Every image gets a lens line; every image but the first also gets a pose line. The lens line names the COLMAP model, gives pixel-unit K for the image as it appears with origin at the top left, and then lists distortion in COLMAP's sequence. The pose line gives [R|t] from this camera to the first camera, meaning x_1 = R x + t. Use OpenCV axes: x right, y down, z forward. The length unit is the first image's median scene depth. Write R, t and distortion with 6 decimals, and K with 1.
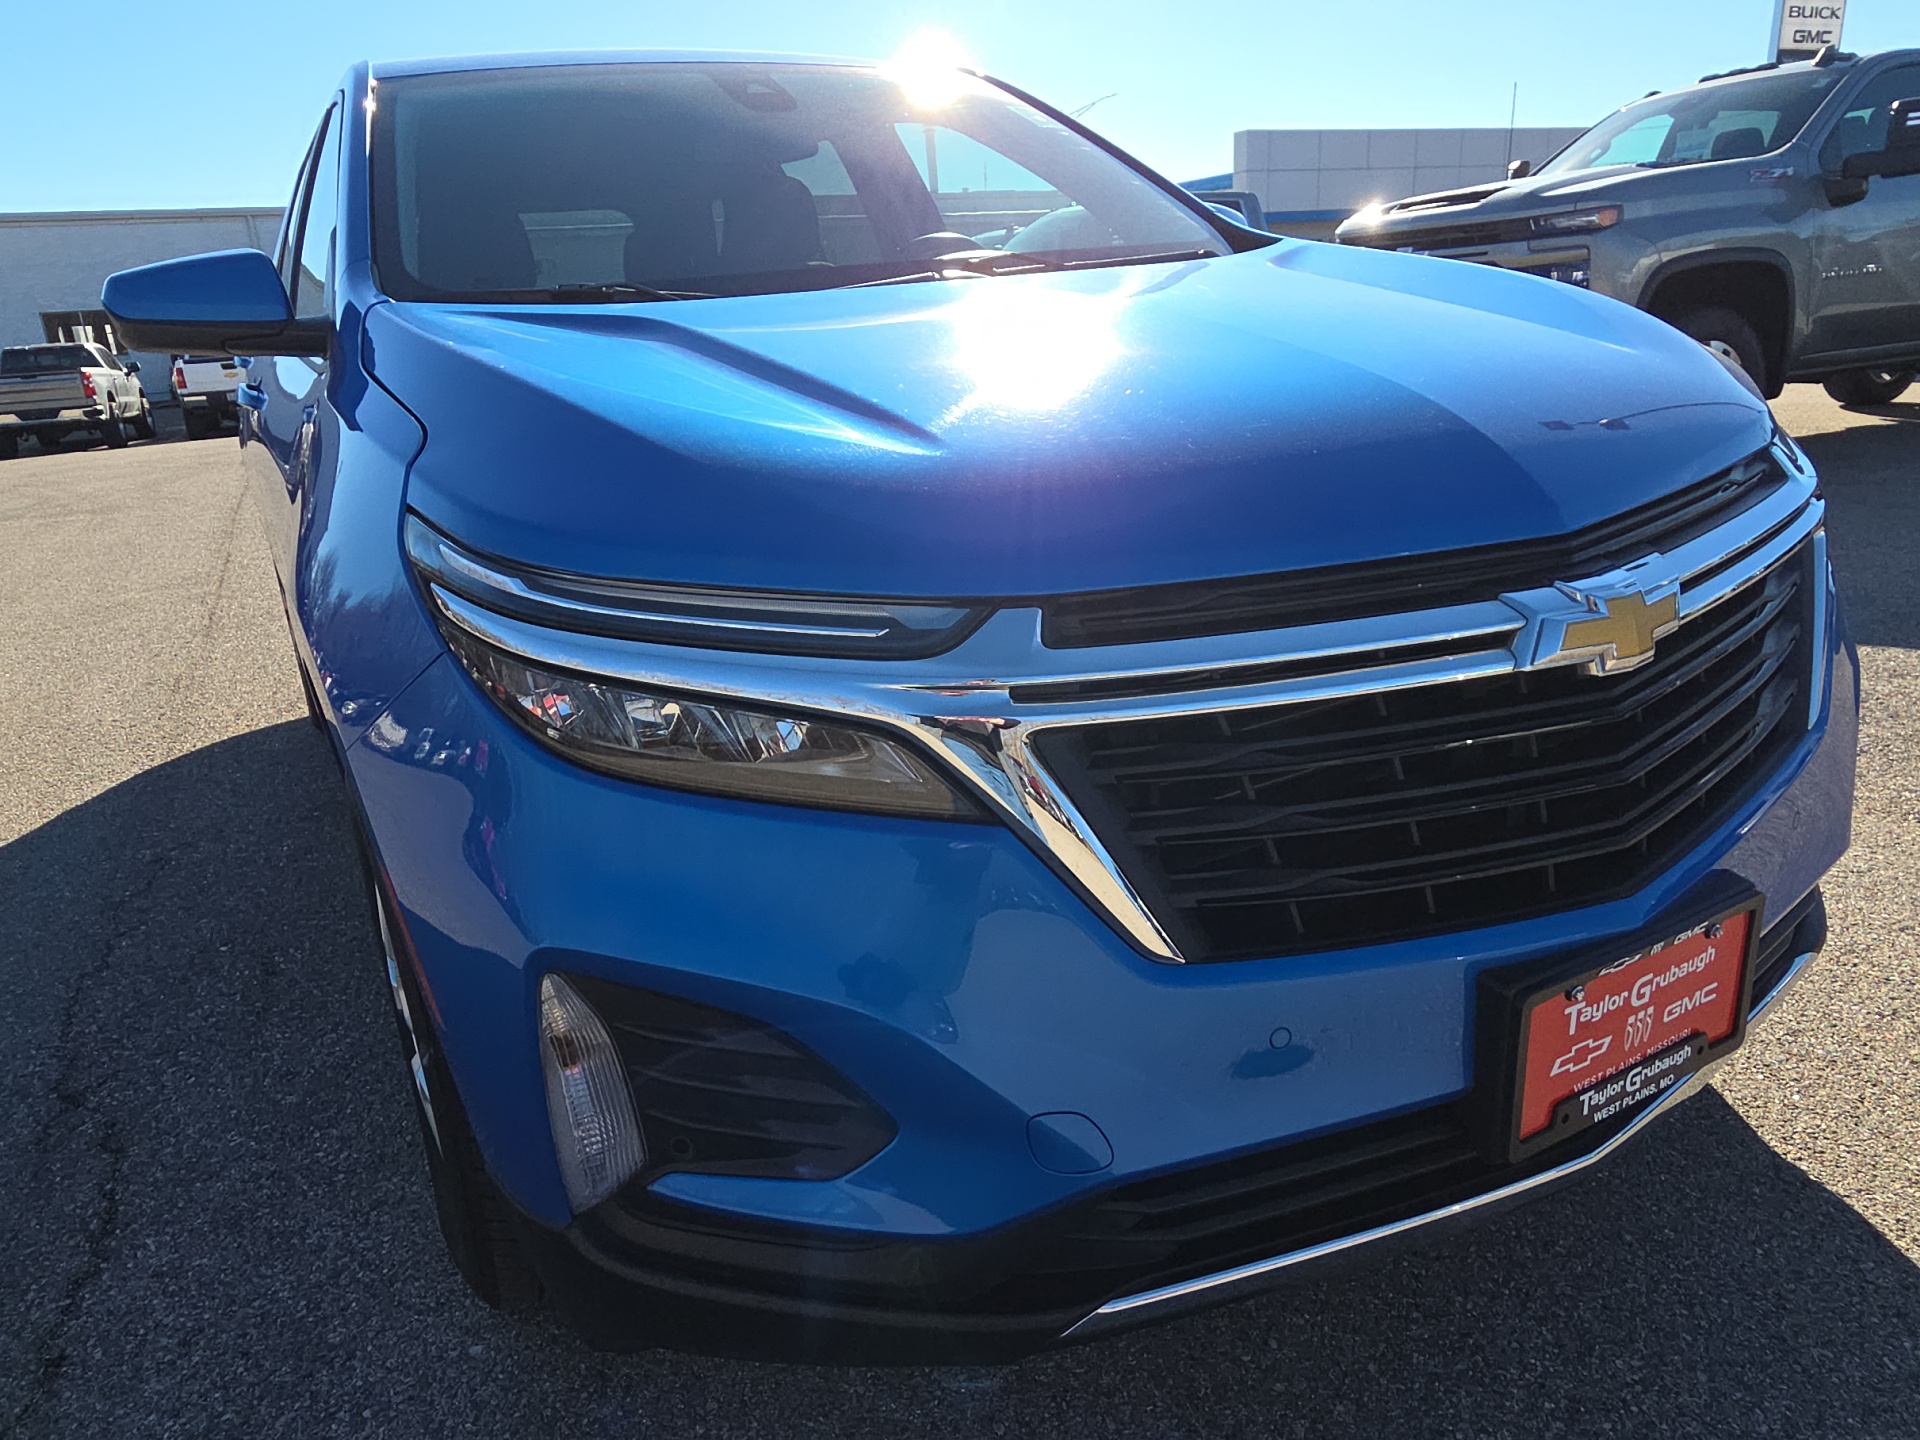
lens RADIAL K [[1282.8, 0, 952.3], [0, 1282.8, 745.4], [0, 0, 1]] dist [0.003536, 0.000510]
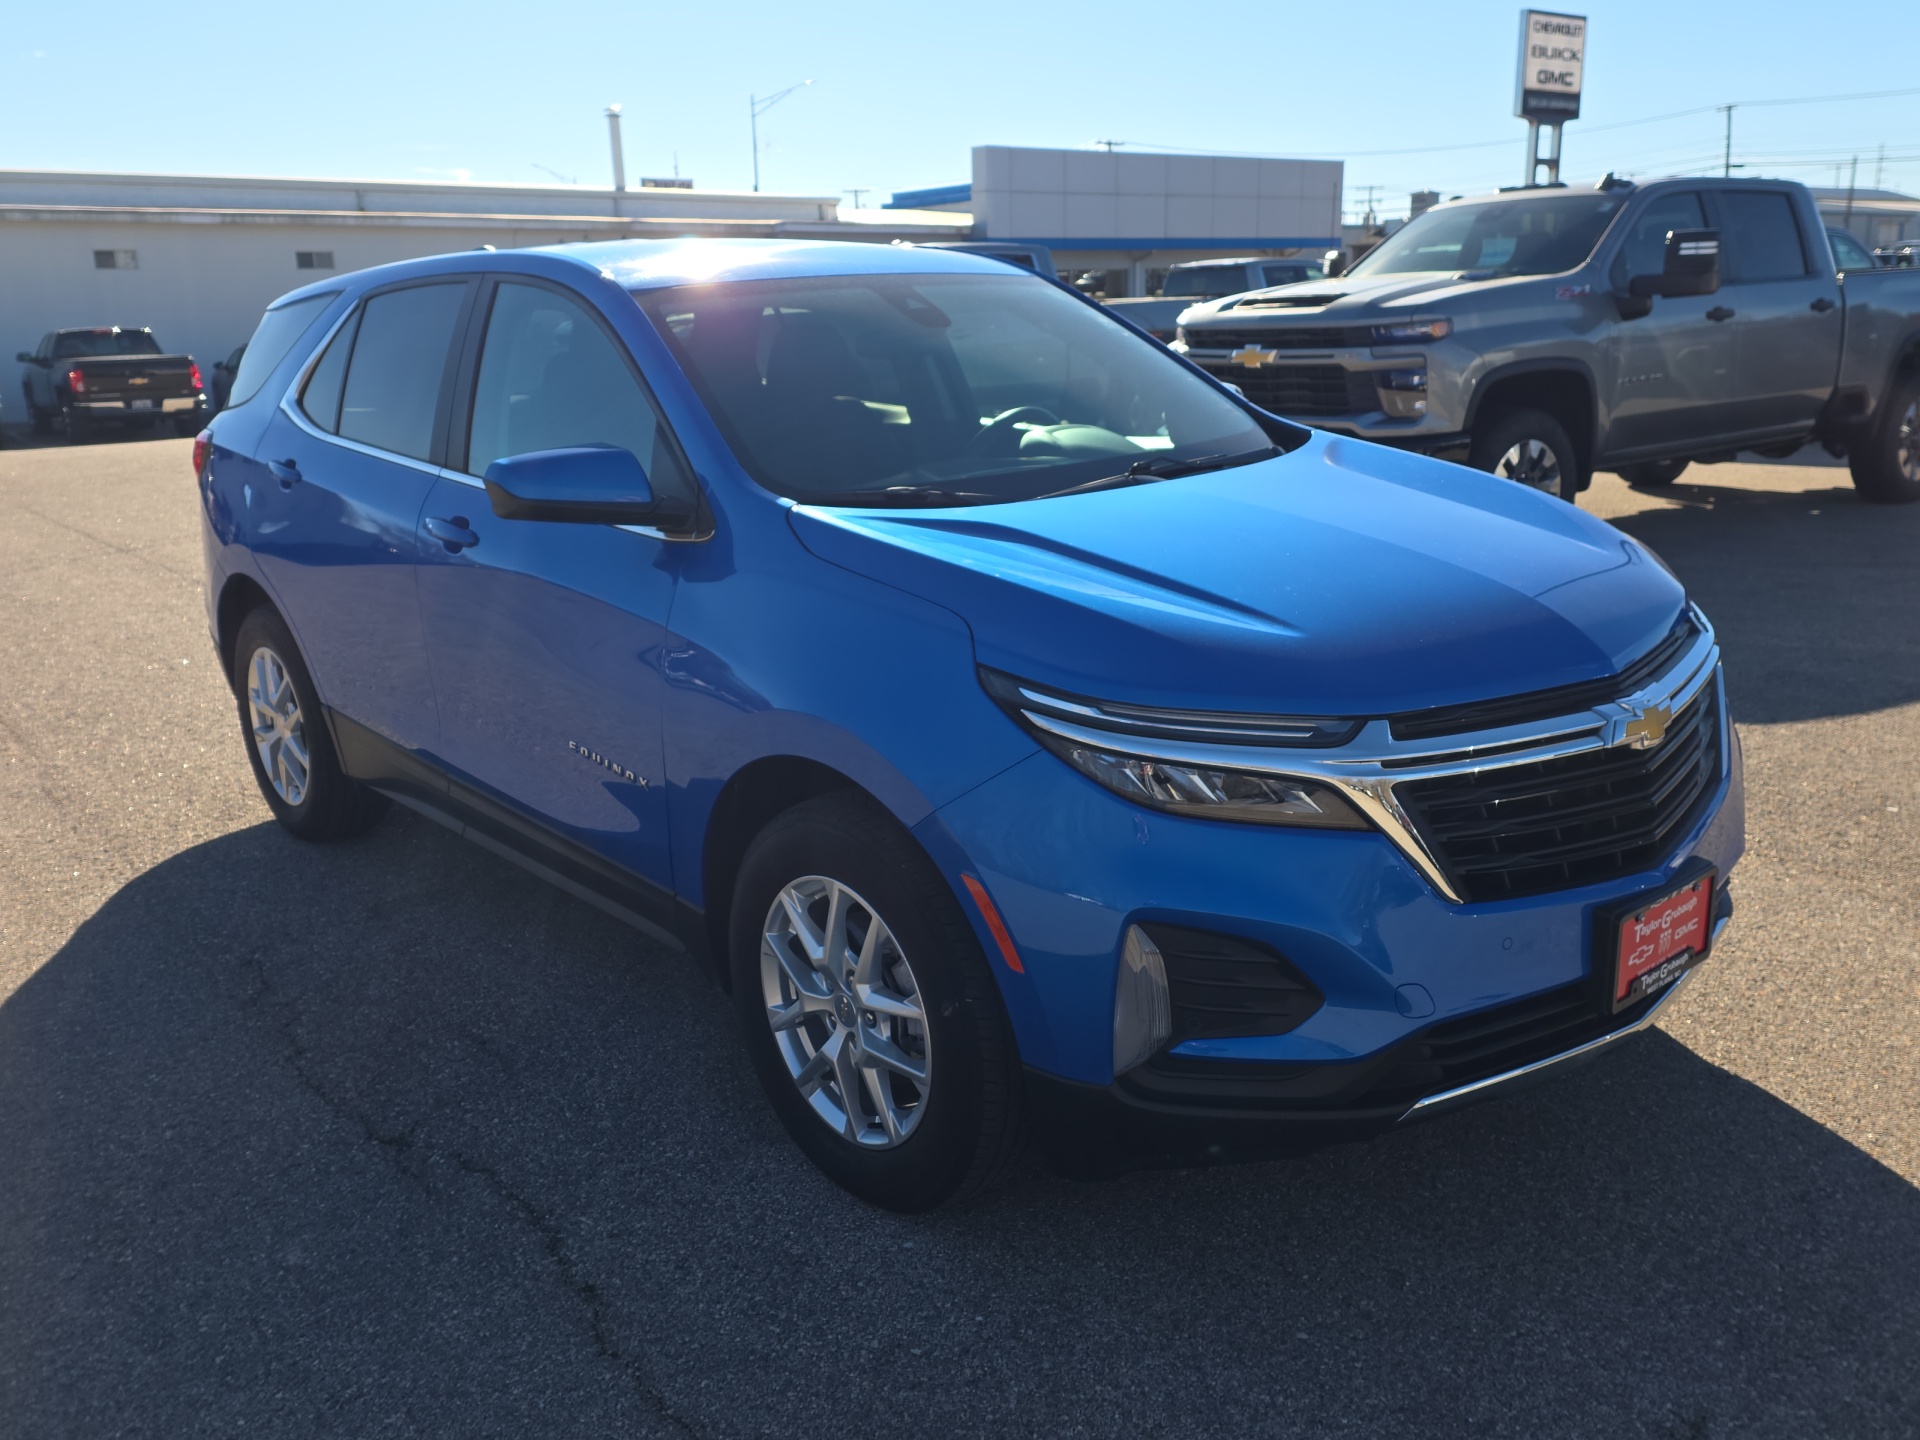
lens RADIAL K [[1572.0, 0, 958.2], [0, 1572.0, 734.3], [0, 0, 1]] dist [0.067946, -0.062116]
pose [[0.977684, -0.020500, 0.209077, -0.922924], [0.036094, 0.996820, -0.071045, 0.051795], [-0.206956, 0.077006, 0.975315, -1.029539]]
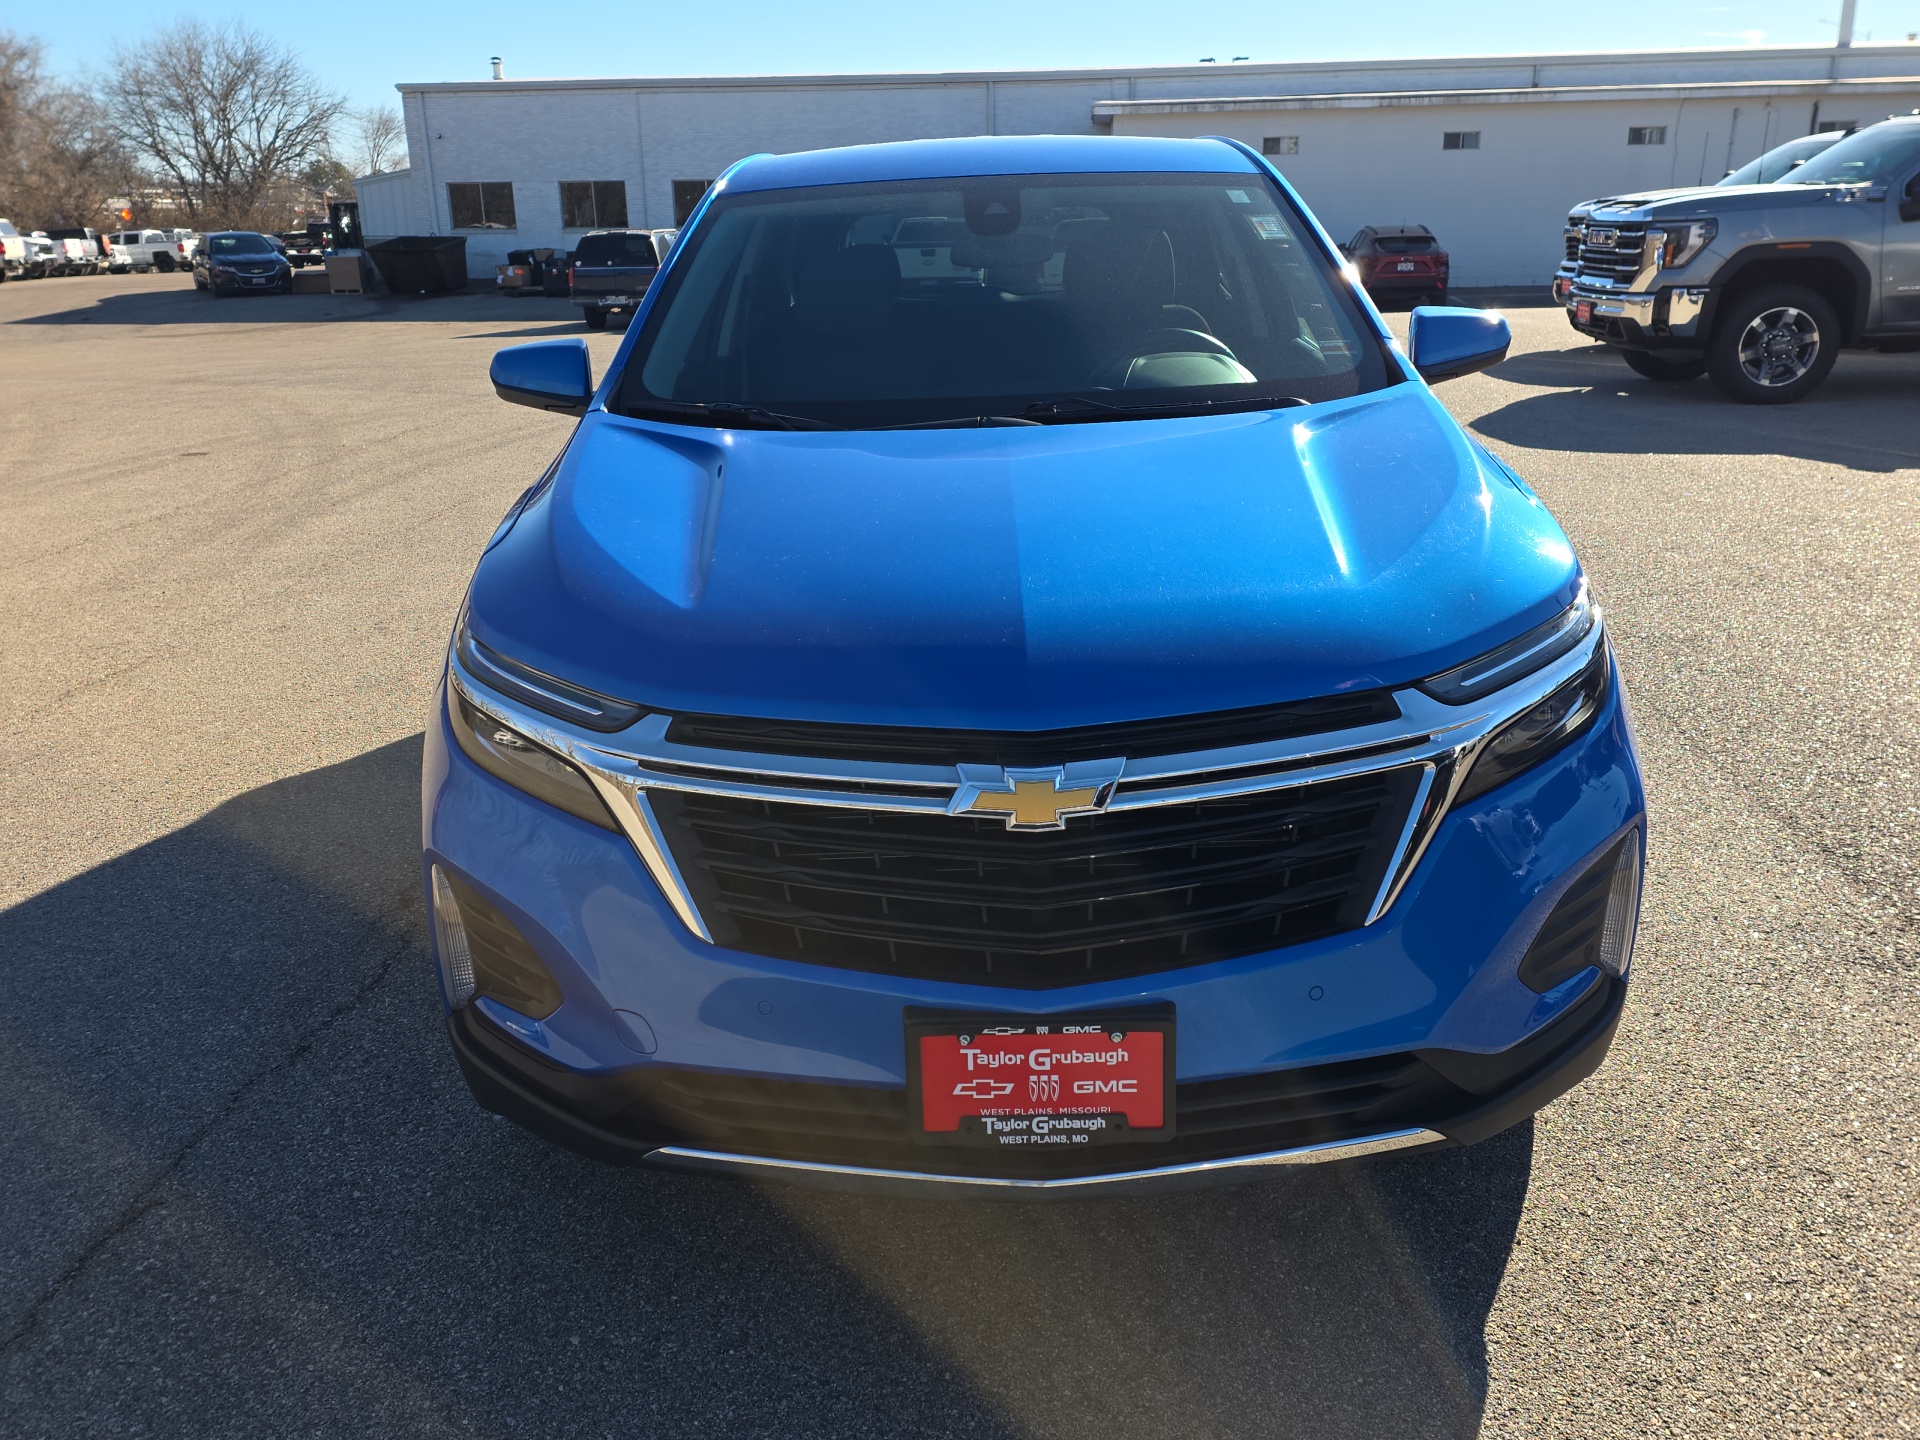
lens RADIAL K [[1572.0, 0, 951.7], [0, 1572.0, 710.9], [0, 0, 1]] dist [0.067946, -0.062116]
pose [[0.873229, 0.187797, -0.449671, 1.149330], [-0.190022, 0.980937, 0.040662, -0.234059], [0.448735, 0.049940, 0.892268, -0.600321]]
